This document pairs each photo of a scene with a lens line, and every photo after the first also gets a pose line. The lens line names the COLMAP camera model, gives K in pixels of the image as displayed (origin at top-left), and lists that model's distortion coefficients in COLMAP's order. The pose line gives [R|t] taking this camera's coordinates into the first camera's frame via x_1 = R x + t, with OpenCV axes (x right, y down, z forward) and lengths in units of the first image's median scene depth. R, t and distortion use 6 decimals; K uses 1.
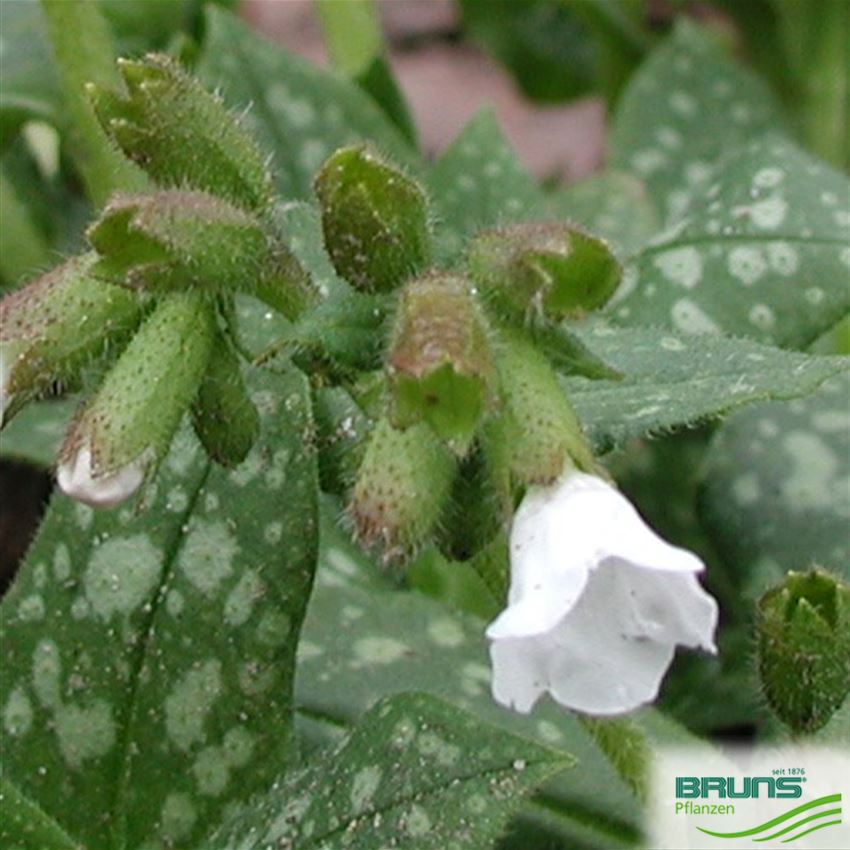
lens RADIAL K [[2368.4, 0, 426.1], [0, 2368.4, 422.6], [0, 0, 1]] dist [-0.018714, 0.000000]
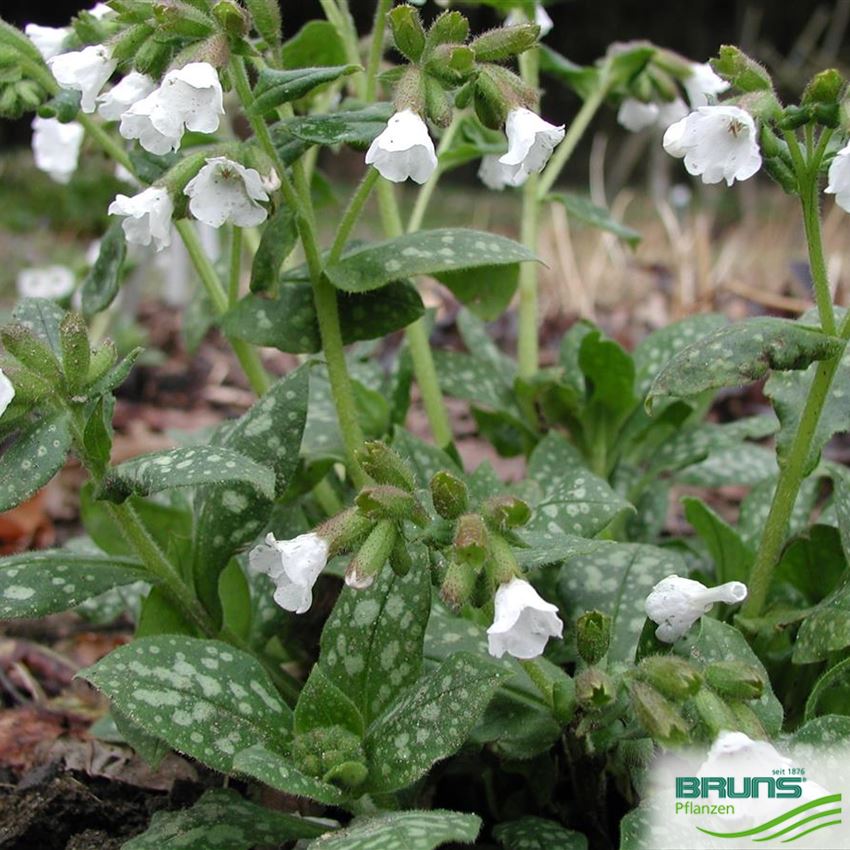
lens RADIAL K [[2368.4, 0, 423.9], [0, 2368.4, 427.4], [0, 0, 1]] dist [-0.018714, 0.000000]
pose [[1.000000, -0.000003, -0.000927, -0.051953], [0.000004, 0.999998, 0.001984, -0.178594], [0.000927, -0.001984, 0.999998, -2.029950]]
